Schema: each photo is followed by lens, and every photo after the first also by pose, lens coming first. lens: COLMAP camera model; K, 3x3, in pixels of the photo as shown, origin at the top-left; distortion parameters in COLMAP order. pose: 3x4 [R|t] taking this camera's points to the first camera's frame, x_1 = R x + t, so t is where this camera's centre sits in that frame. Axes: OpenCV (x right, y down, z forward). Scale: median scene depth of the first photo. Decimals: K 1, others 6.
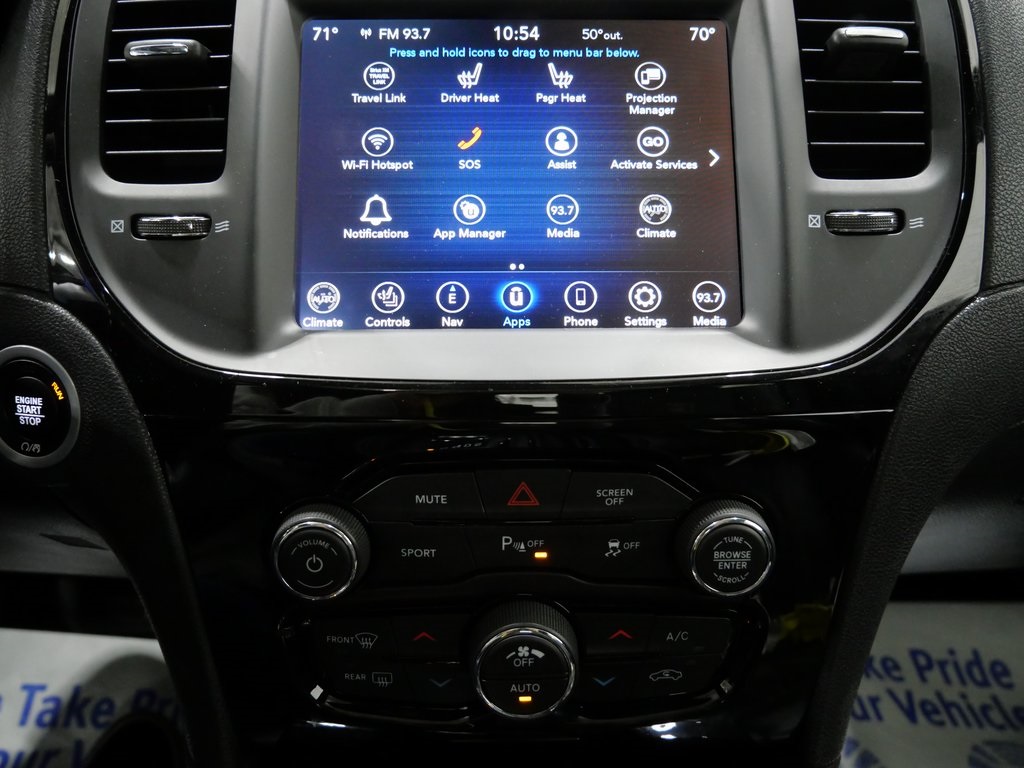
lens RADIAL K [[717.3, 0, 508.4], [0, 717.3, 383.4], [0, 0, 1]] dist [-0.003469, -0.001015]
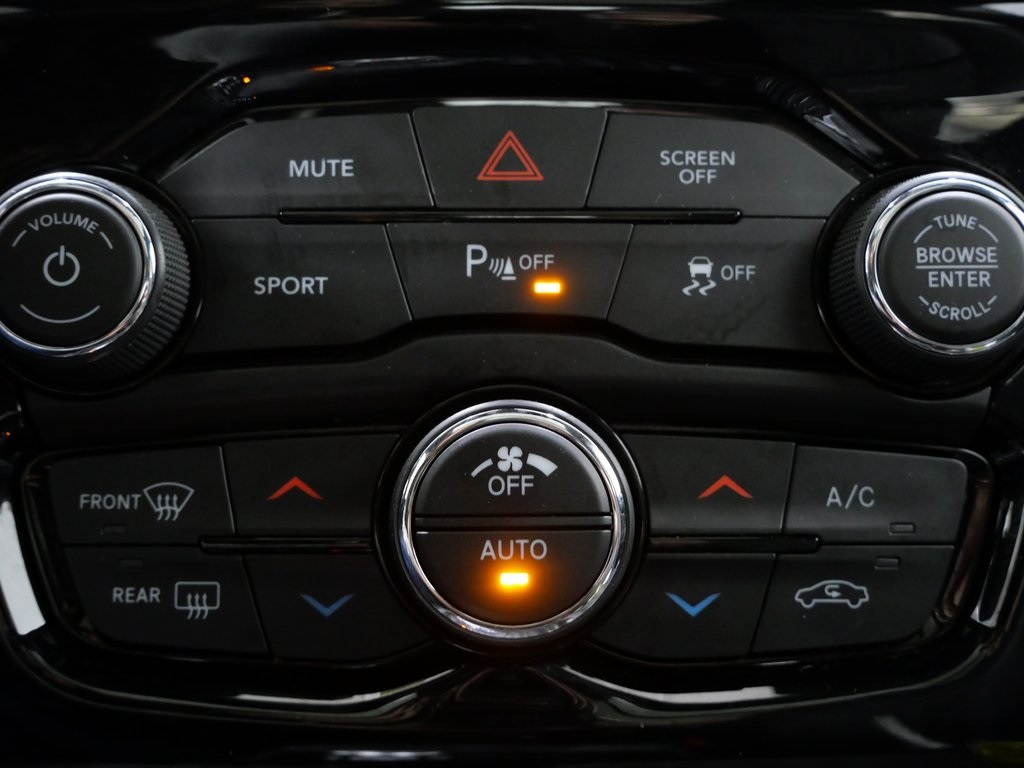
lens RADIAL K [[1164.5, 0, 510.2], [0, 1164.5, 384.9], [0, 0, 1]] dist [0.075472, 0.000000]
pose [[0.999995, -0.000297, -0.003052, 0.021623], [-0.000587, 0.958296, -0.285778, 0.498538], [0.003010, 0.285778, 0.958291, 0.264376]]
